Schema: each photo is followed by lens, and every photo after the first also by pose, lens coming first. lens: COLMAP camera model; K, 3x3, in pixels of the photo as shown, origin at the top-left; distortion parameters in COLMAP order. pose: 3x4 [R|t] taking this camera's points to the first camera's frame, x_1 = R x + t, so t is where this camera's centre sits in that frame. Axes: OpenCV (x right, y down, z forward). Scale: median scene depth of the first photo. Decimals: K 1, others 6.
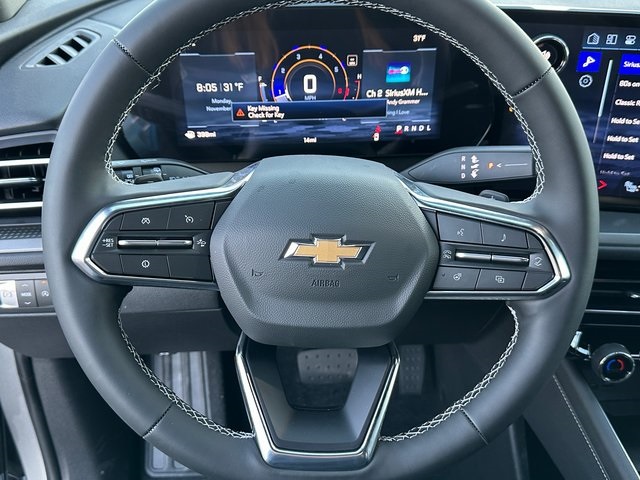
lens RADIAL K [[611.8, 0, 309.2], [0, 611.8, 251.6], [0, 0, 1]] dist [0.164339, -0.357600]
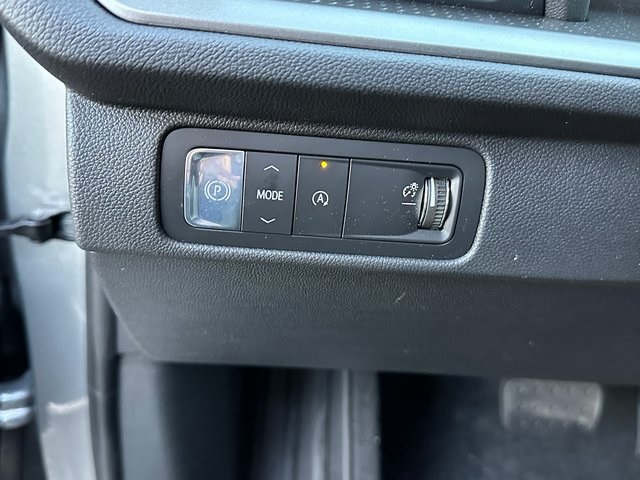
lens RADIAL K [[611.8, 0, 309.2], [0, 611.8, 251.6], [0, 0, 1]] dist [0.164339, -0.357600]
pose [[0.995427, 0.093731, 0.018427, -0.459847], [-0.093533, 0.995552, -0.011330, 0.109420], [-0.019407, 0.009555, 0.999766, 0.678390]]
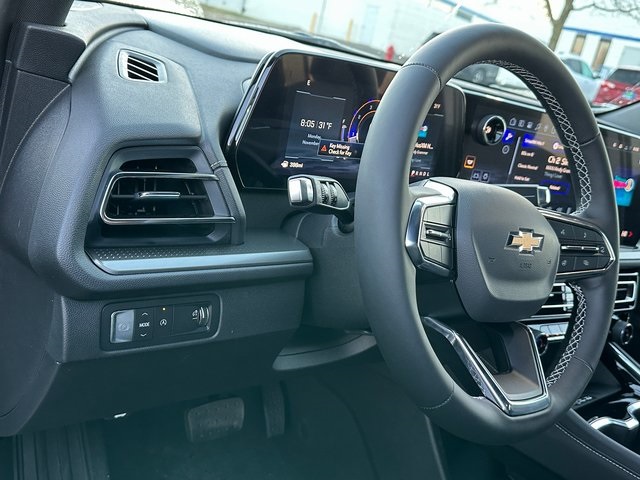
lens RADIAL K [[611.8, 0, 309.2], [0, 611.8, 251.6], [0, 0, 1]] dist [0.164339, -0.357600]
pose [[0.800900, -0.005363, 0.598775, -0.839616], [0.095519, 0.988300, -0.118910, 0.098491], [-0.591131, 0.152429, 0.792041, 0.152158]]
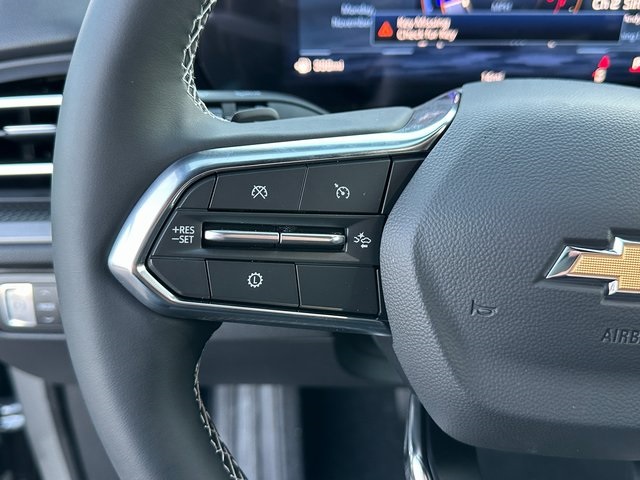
lens RADIAL K [[611.8, 0, 309.2], [0, 611.8, 251.6], [0, 0, 1]] dist [0.164339, -0.357600]
pose [[0.996653, 0.036928, -0.072928, -0.138118], [-0.036277, 0.999289, 0.010226, -0.006712], [0.073254, -0.007546, 0.997285, 0.382564]]
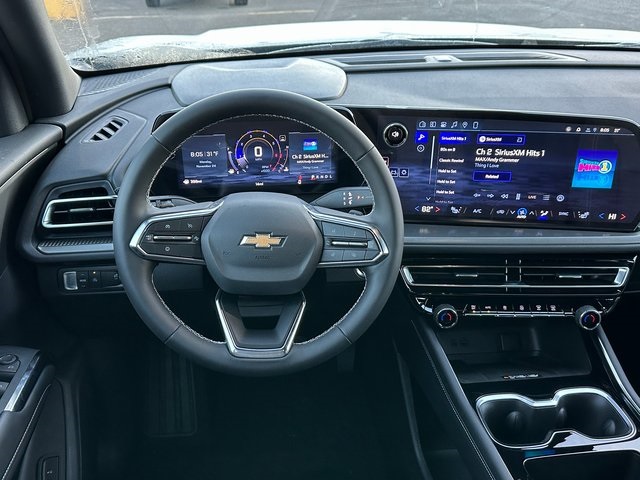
lens RADIAL K [[611.8, 0, 309.2], [0, 611.8, 251.6], [0, 0, 1]] dist [0.164339, -0.357600]
pose [[0.999175, -0.015883, 0.037368, 0.074759], [0.018536, 0.997250, -0.071753, 0.127555], [-0.036126, 0.072387, 0.996722, -0.673987]]
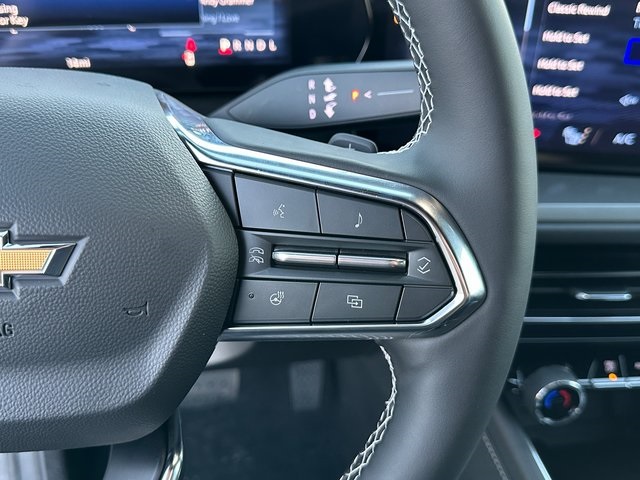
lens RADIAL K [[628.7, 0, 314.0], [0, 628.7, 239.7], [0, 0, 1]] dist [0.132475, -0.378574]
pose [[0.992567, -0.030925, 0.117705, 0.162963], [0.028857, 0.999398, 0.019234, -0.013256], [-0.118229, -0.015695, 0.992862, 0.369819]]
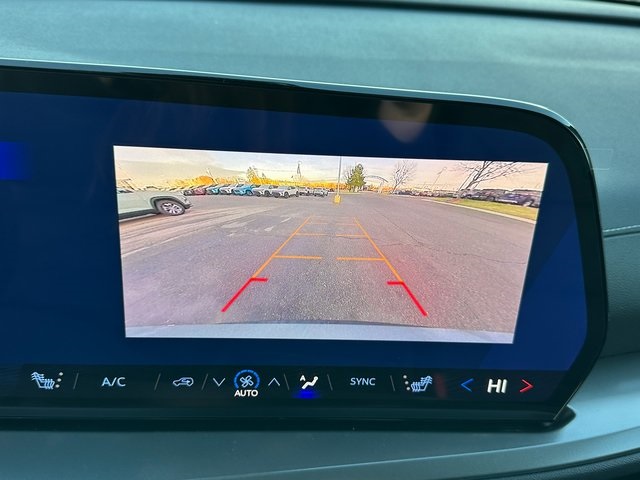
lens RADIAL K [[628.7, 0, 314.0], [0, 628.7, 239.7], [0, 0, 1]] dist [0.132475, -0.378574]
pose [[0.977698, -0.034809, 0.207109, 0.700456], [0.053679, 0.994831, -0.086200, -0.182354], [-0.203038, 0.095395, 0.974513, 0.462295]]
